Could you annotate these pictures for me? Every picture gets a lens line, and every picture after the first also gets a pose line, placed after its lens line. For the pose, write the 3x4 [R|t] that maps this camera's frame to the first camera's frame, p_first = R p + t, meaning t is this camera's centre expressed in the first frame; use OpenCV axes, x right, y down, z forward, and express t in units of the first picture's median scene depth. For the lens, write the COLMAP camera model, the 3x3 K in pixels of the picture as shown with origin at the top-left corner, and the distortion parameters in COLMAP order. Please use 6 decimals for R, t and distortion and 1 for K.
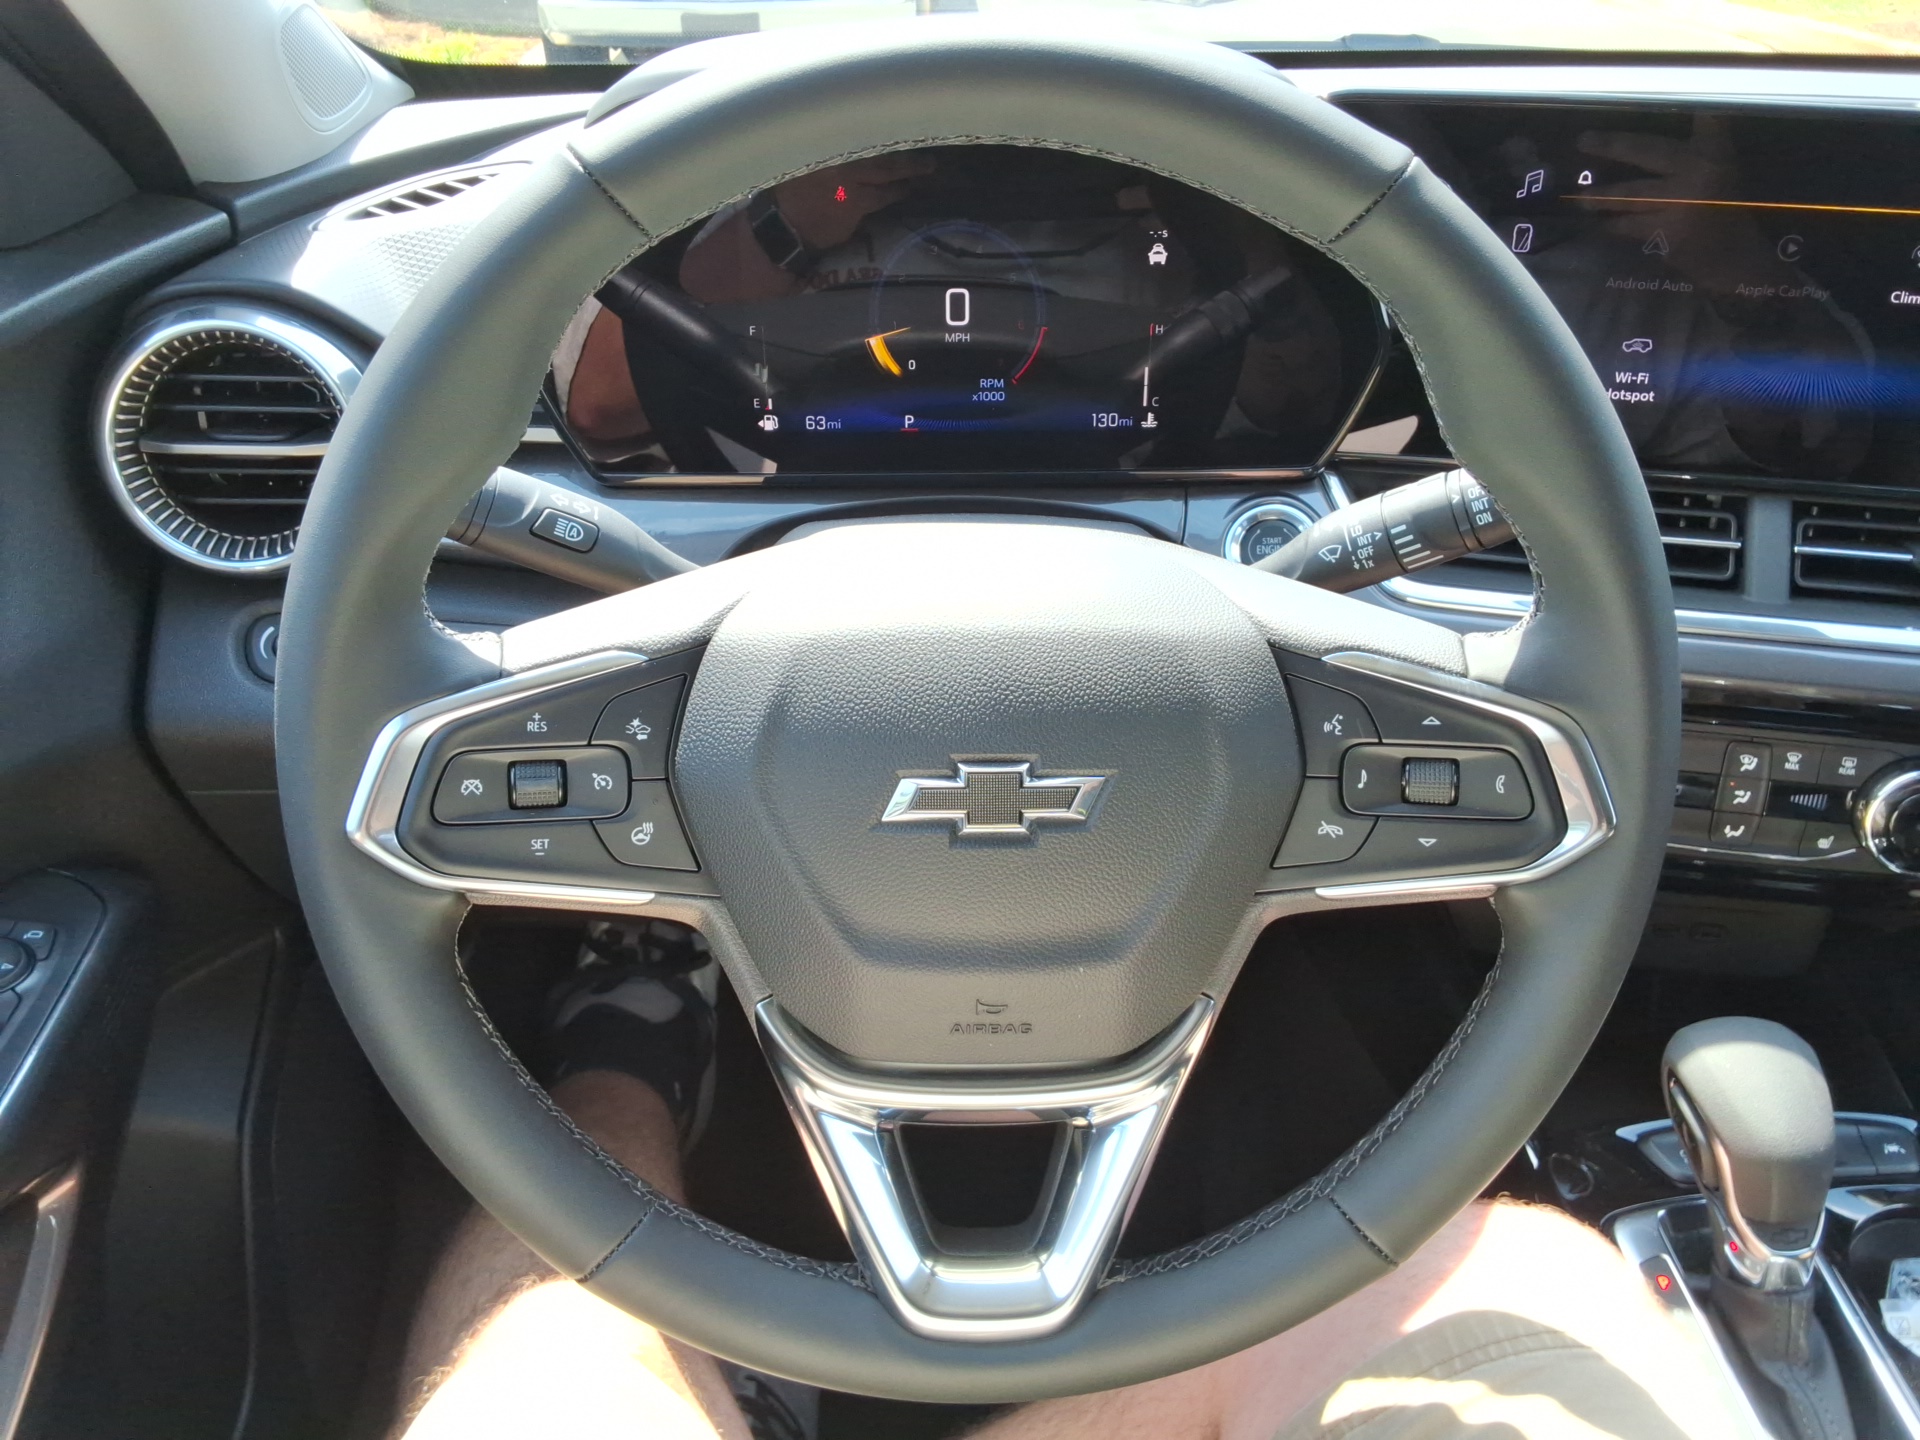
lens RADIAL K [[1532.2, 0, 974.8], [0, 1532.2, 703.3], [0, 0, 1]] dist [0.098118, -0.158747]
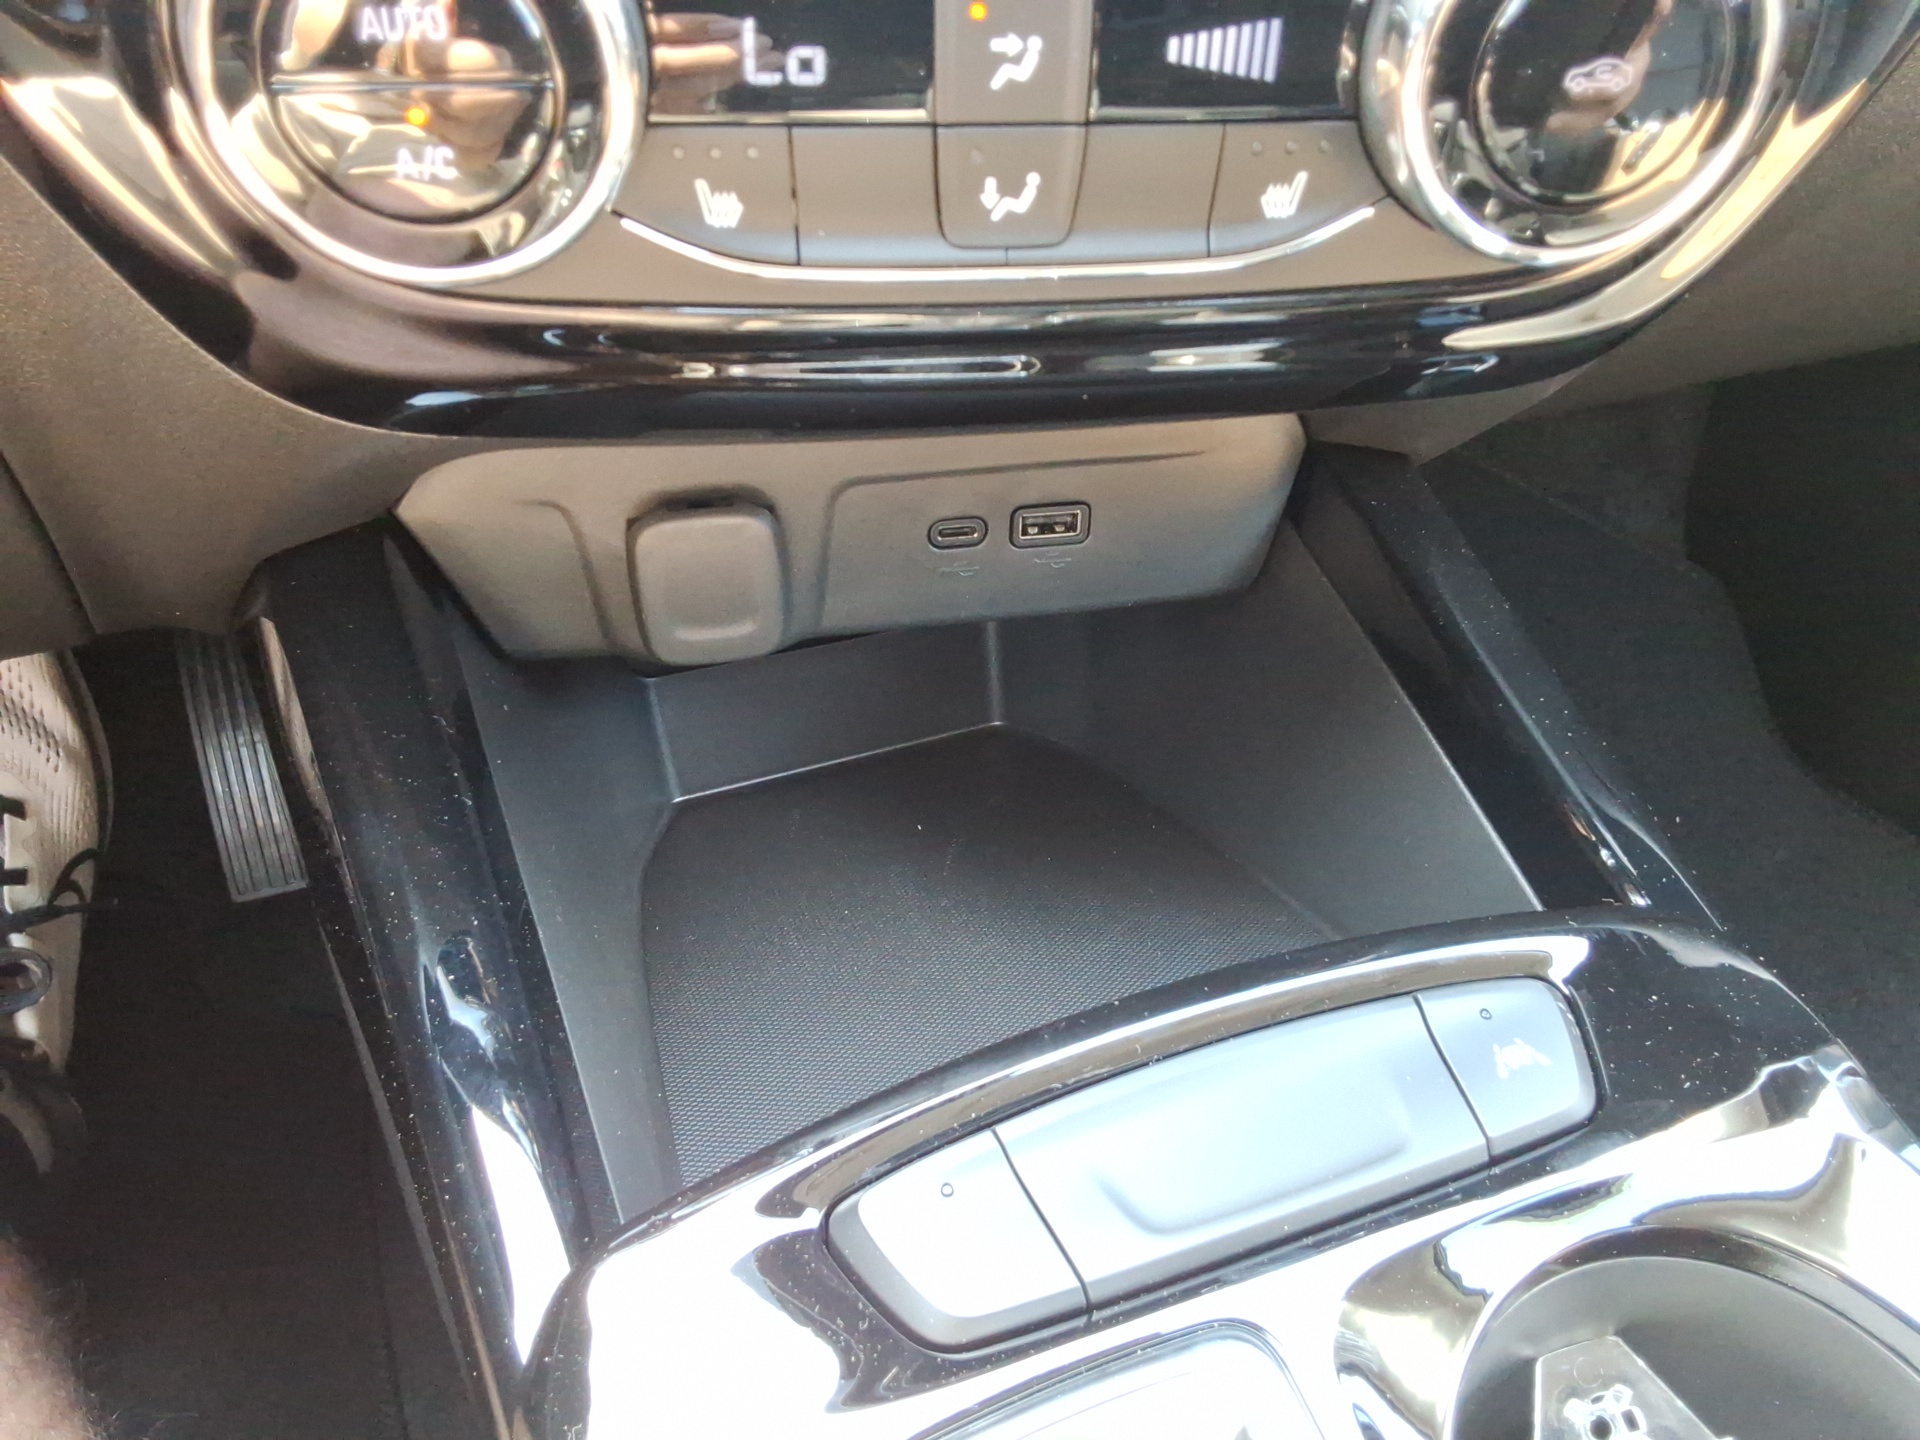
lens RADIAL K [[1532.2, 0, 963.6], [0, 1532.2, 709.3], [0, 0, 1]] dist [0.098118, -0.158747]
pose [[0.944756, -0.191725, 0.265852, 0.410907], [0.122128, 0.958584, 0.257296, 0.106831], [-0.304171, -0.210614, 0.929043, 0.758888]]
